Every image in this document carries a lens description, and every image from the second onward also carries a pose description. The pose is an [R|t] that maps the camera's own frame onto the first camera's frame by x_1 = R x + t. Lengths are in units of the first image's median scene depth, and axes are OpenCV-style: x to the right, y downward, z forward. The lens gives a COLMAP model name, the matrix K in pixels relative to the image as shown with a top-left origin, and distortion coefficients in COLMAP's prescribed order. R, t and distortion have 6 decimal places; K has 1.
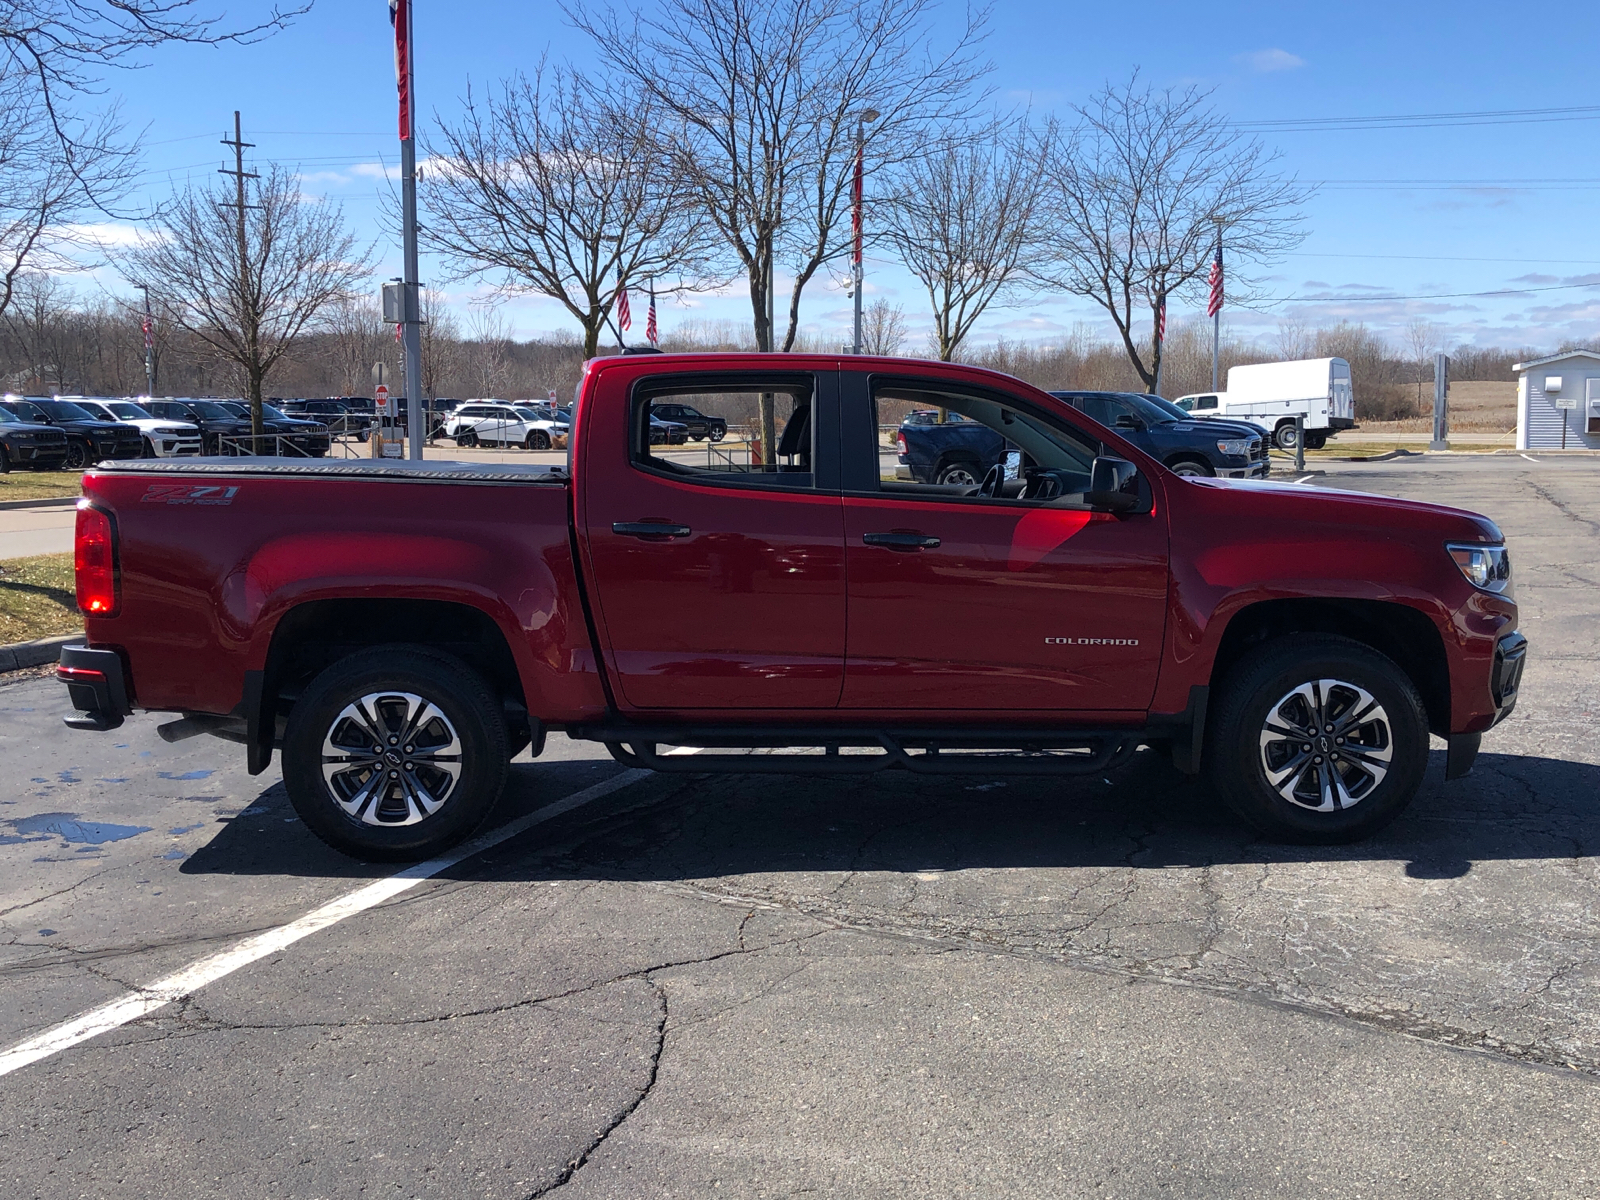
lens RADIAL K [[1732.1, 0, 797.4], [0, 1732.1, 577.9], [0, 0, 1]] dist [0.124110, -0.352310]
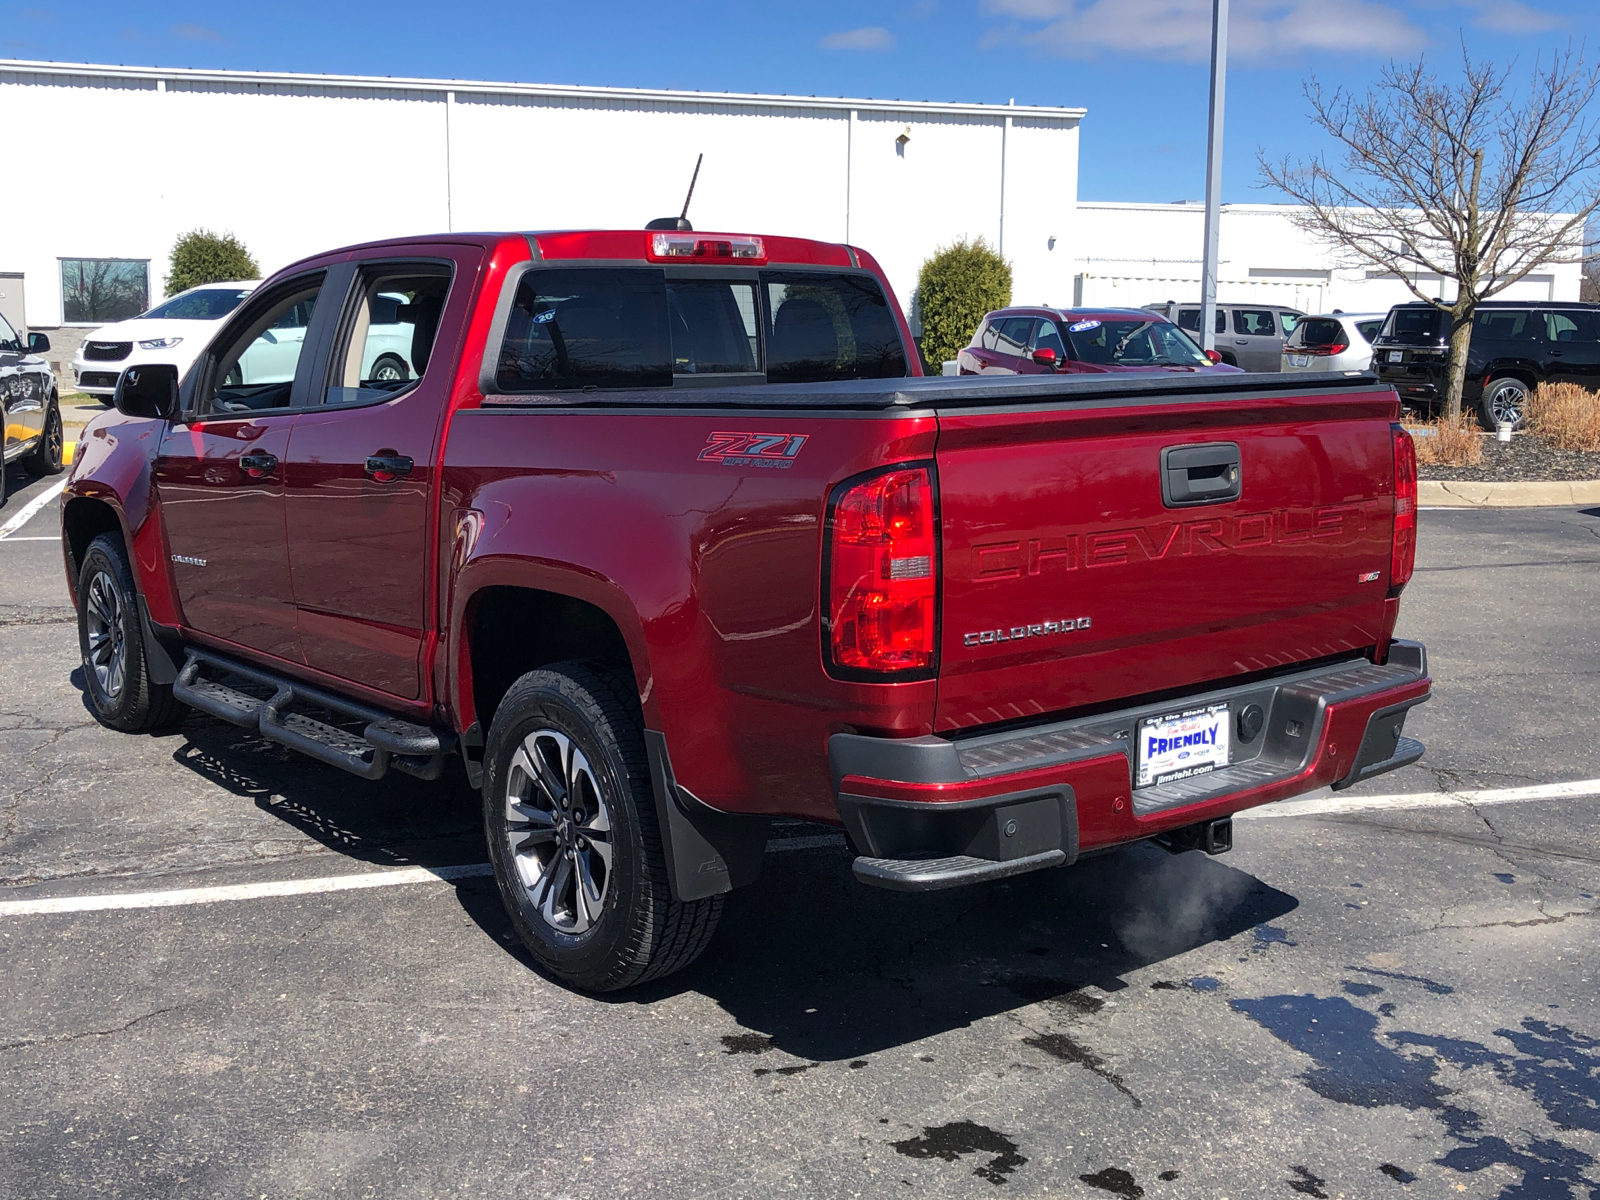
lens RADIAL K [[1732.1, 0, 797.4], [0, 1732.1, 577.9], [0, 0, 1]] dist [0.124110, -0.352310]
pose [[-0.581546, -0.107116, 0.806430, -0.805042], [0.081175, 0.978705, 0.188538, -0.130152], [-0.809453, 0.175105, -0.560467, 1.539633]]
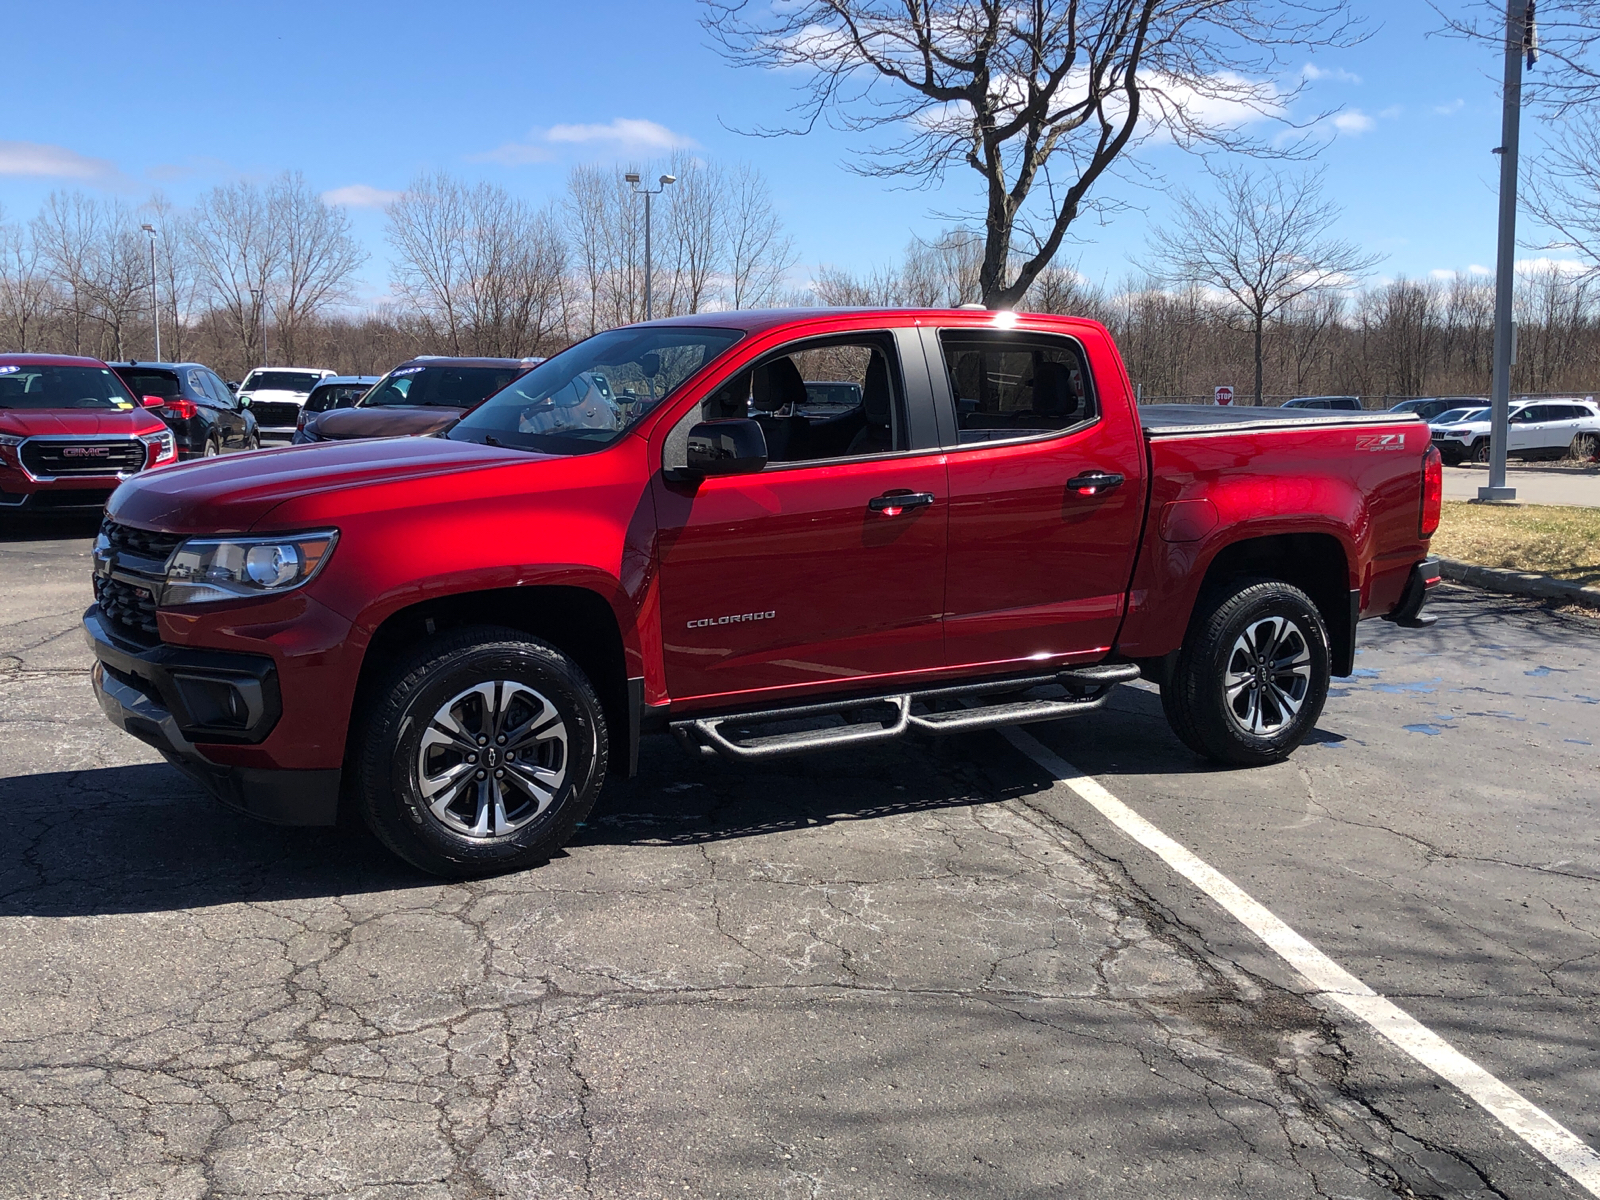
lens RADIAL K [[1732.1, 0, 797.4], [0, 1732.1, 577.9], [0, 0, 1]] dist [0.124110, -0.352310]
pose [[-0.871624, 0.052797, -0.487324, 0.564400], [-0.051830, 0.978682, 0.198735, -0.190945], [0.487428, 0.198480, -0.850306, 2.057934]]
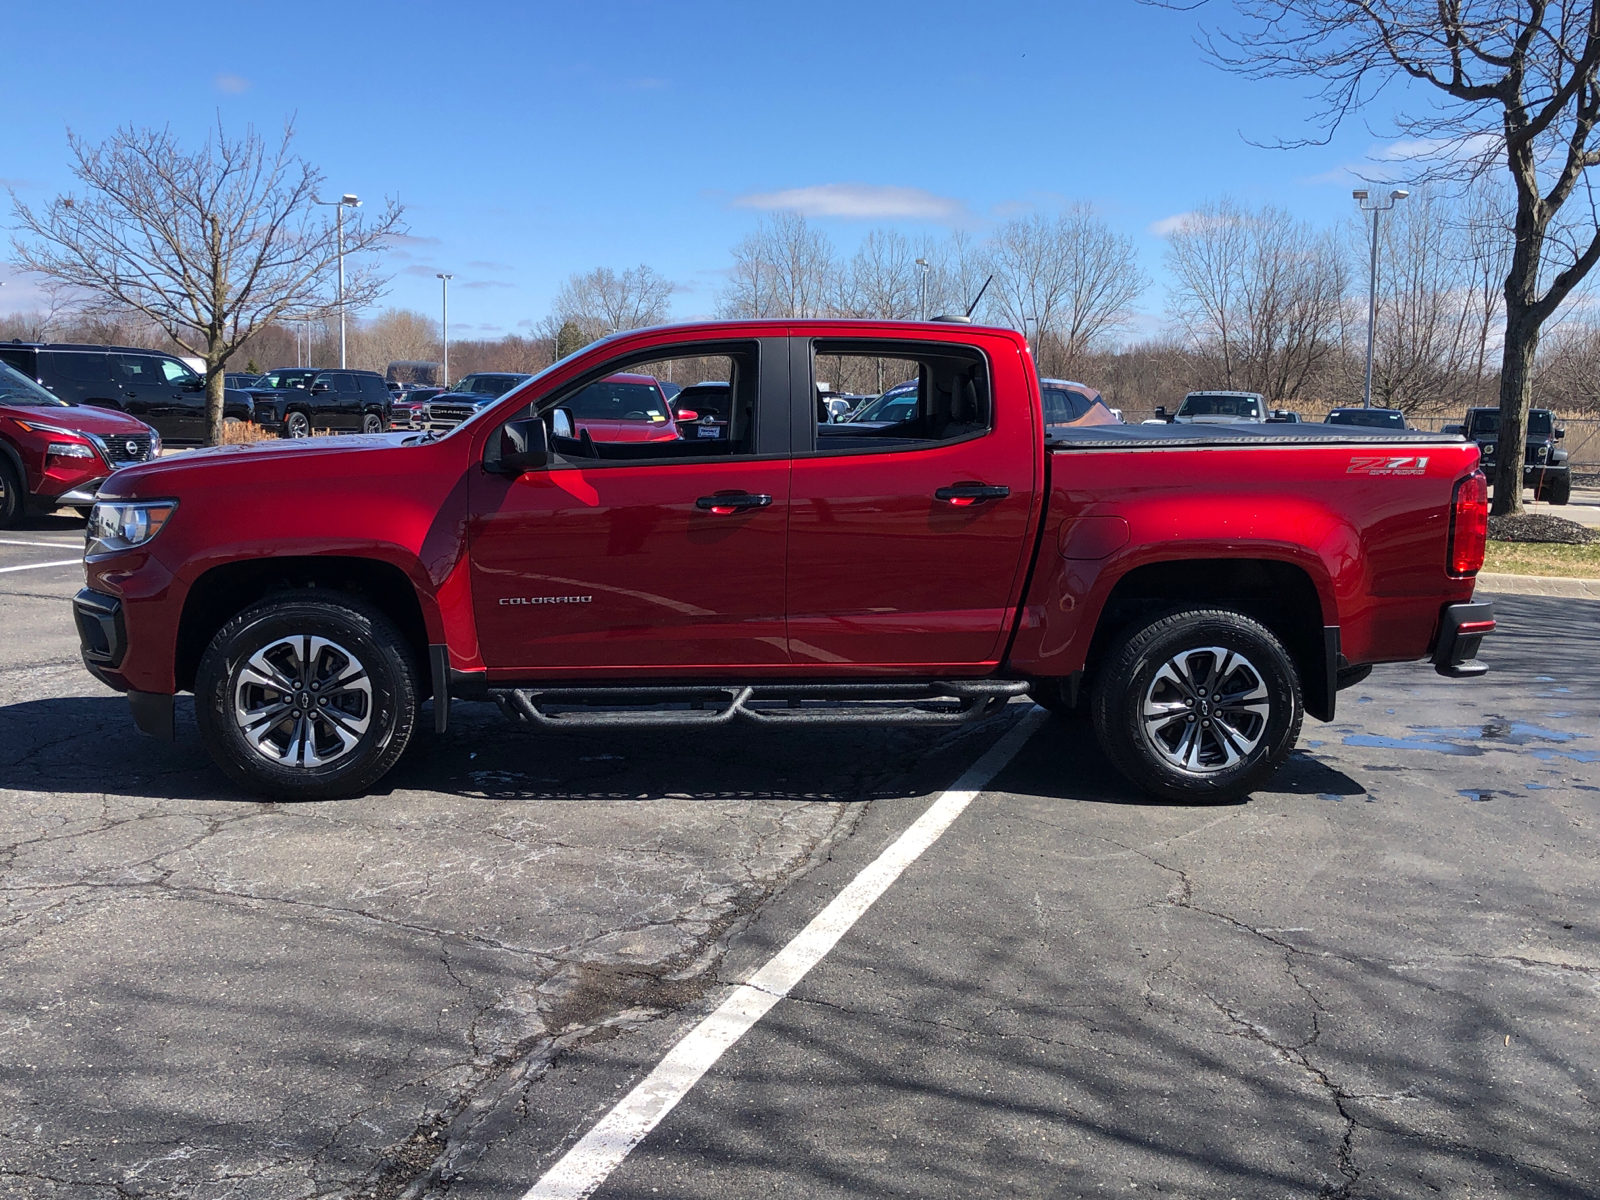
lens RADIAL K [[1732.1, 0, 797.4], [0, 1732.1, 577.9], [0, 0, 1]] dist [0.124110, -0.352310]
pose [[-0.998460, -0.010844, -0.054413, 0.061924], [-0.021610, 0.979275, 0.201380, -0.205545], [0.051101, 0.202246, -0.978001, 2.260157]]
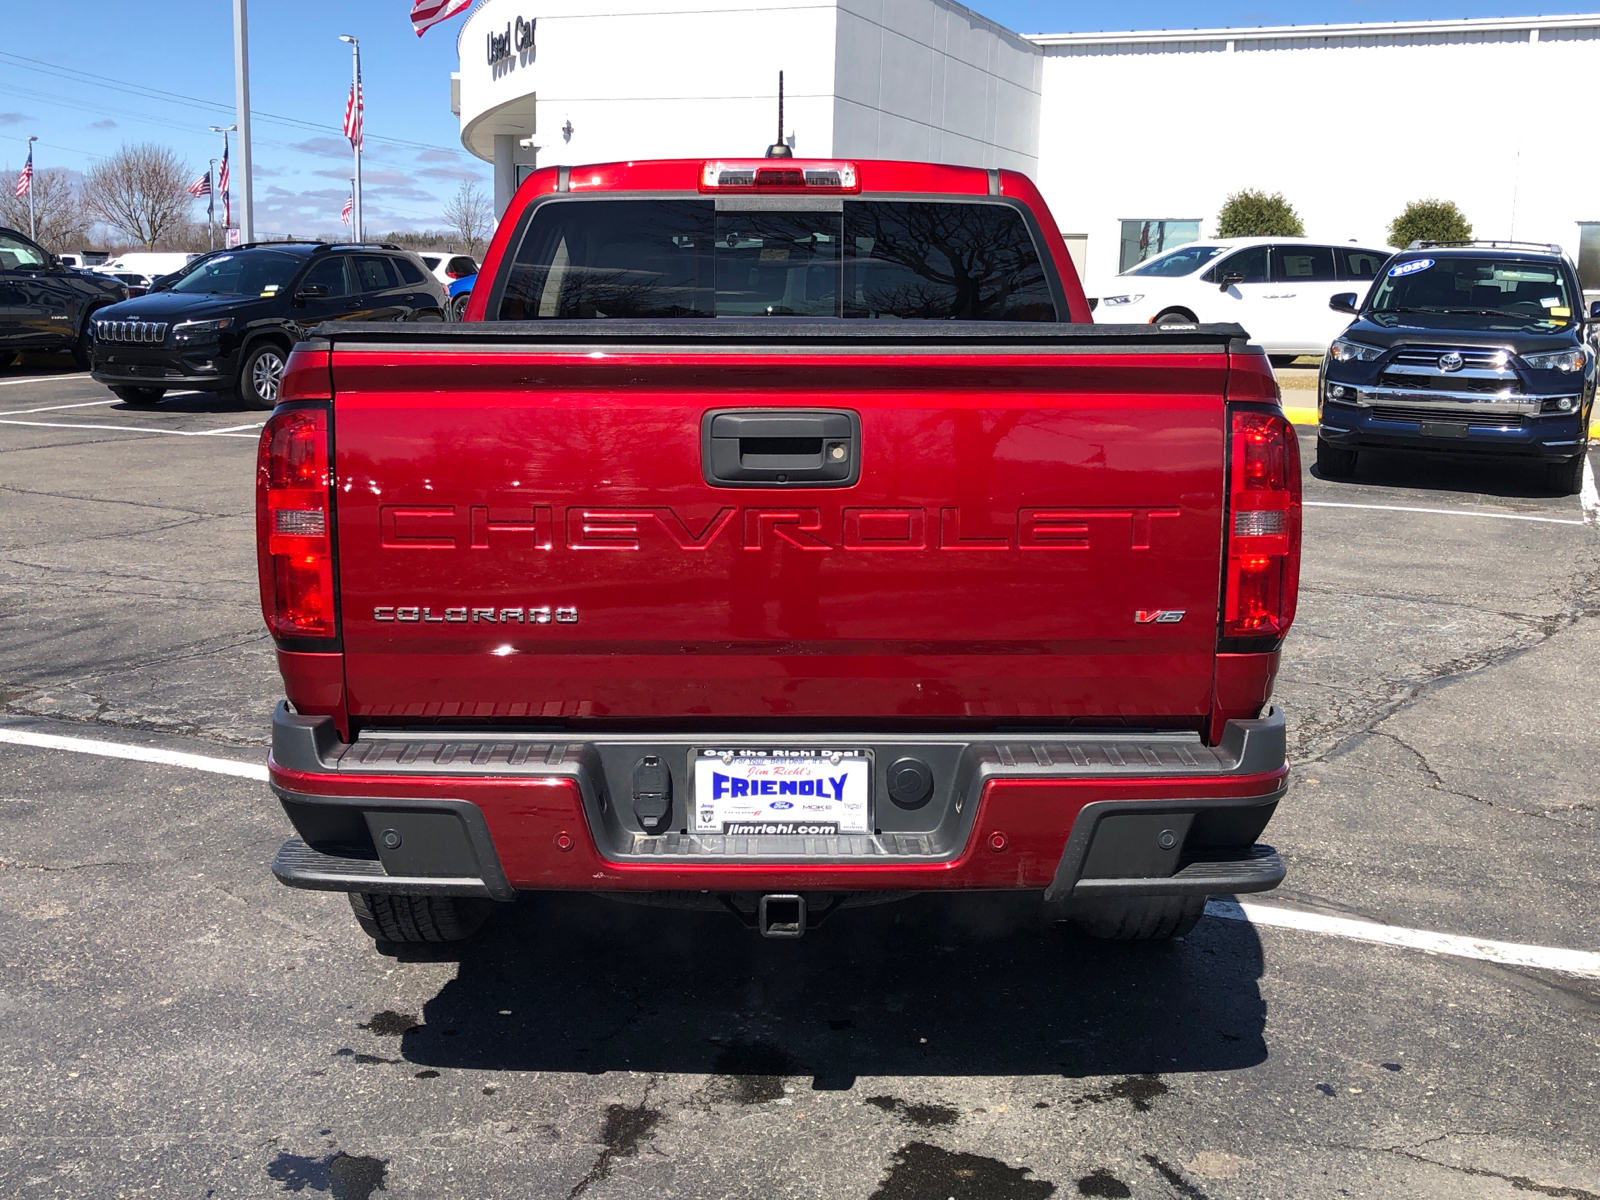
lens RADIAL K [[1732.1, 0, 797.4], [0, 1732.1, 577.9], [0, 0, 1]] dist [0.124110, -0.352310]
pose [[0.034279, -0.157596, 0.986909, -0.856608], [0.081358, 0.984652, 0.154409, -0.078988], [-0.996095, 0.075000, 0.046575, 1.077756]]
